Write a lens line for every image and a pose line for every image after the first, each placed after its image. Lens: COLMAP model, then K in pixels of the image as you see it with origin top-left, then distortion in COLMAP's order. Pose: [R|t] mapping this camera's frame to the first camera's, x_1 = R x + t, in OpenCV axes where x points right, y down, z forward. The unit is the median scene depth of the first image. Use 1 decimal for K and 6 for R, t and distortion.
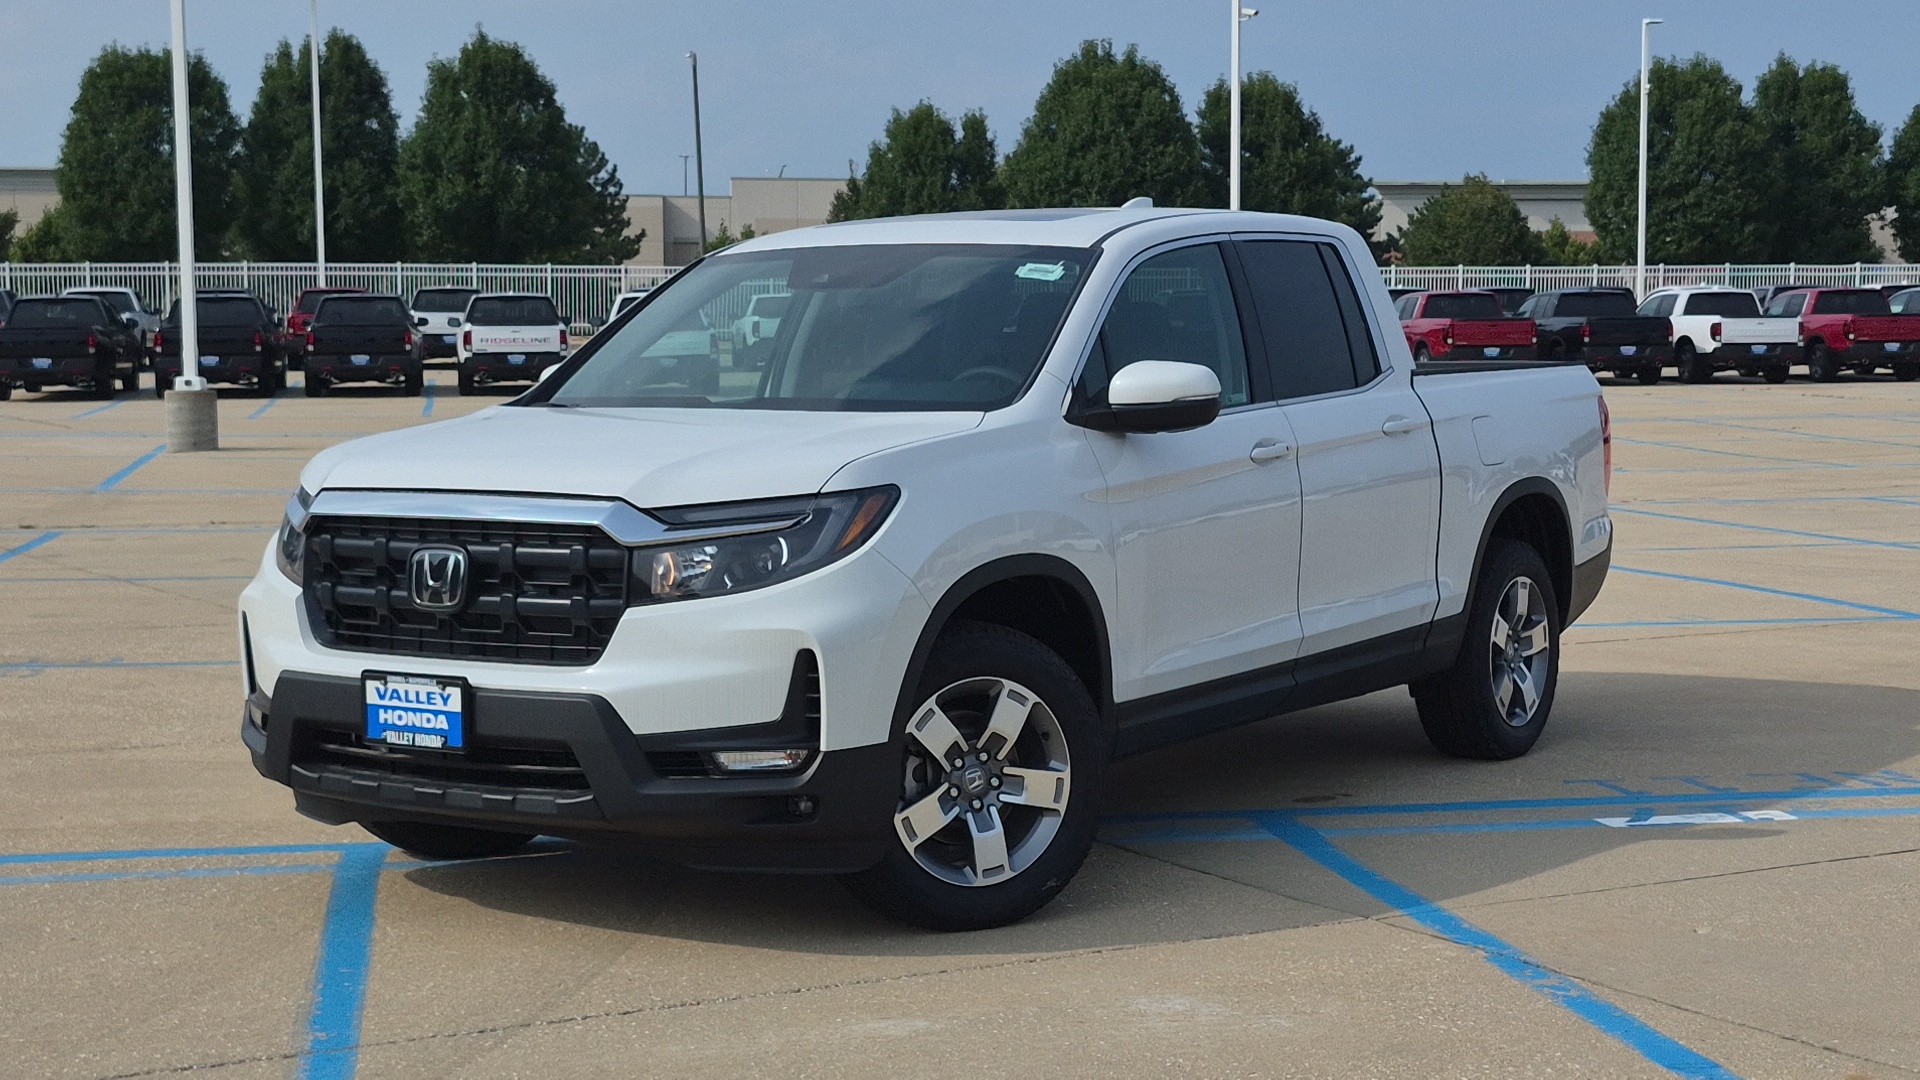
lens RADIAL K [[2858.0, 0, 962.5], [0, 2858.0, 539.2], [0, 0, 1]] dist [0.037352, 0.000000]
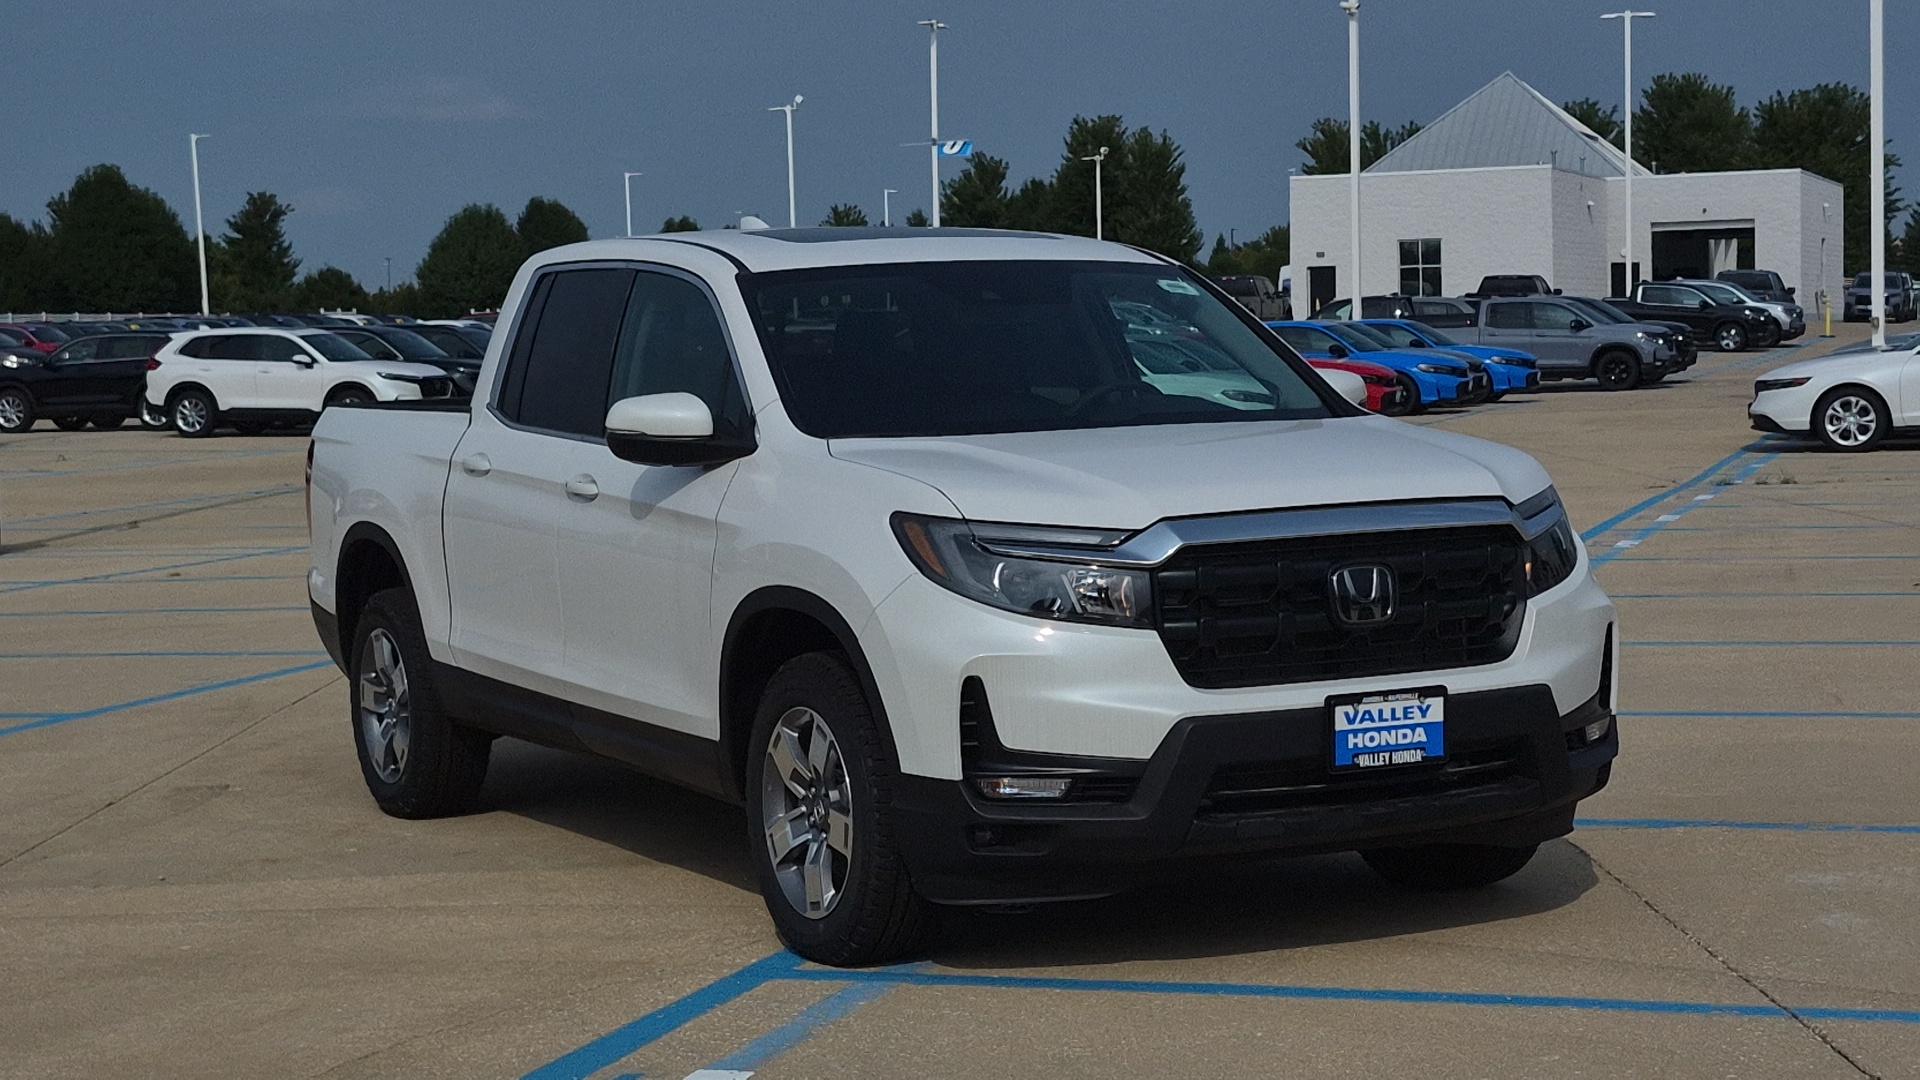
lens RADIAL K [[3243.4, 0, 967.7], [0, 3243.4, 548.8], [0, 0, 1]] dist [0.156326, 0.000000]
pose [[0.490496, -0.065372, 0.868988, -1.116544], [0.089077, 0.995720, 0.024627, -0.037593], [-0.866879, 0.065328, 0.494220, 0.525857]]
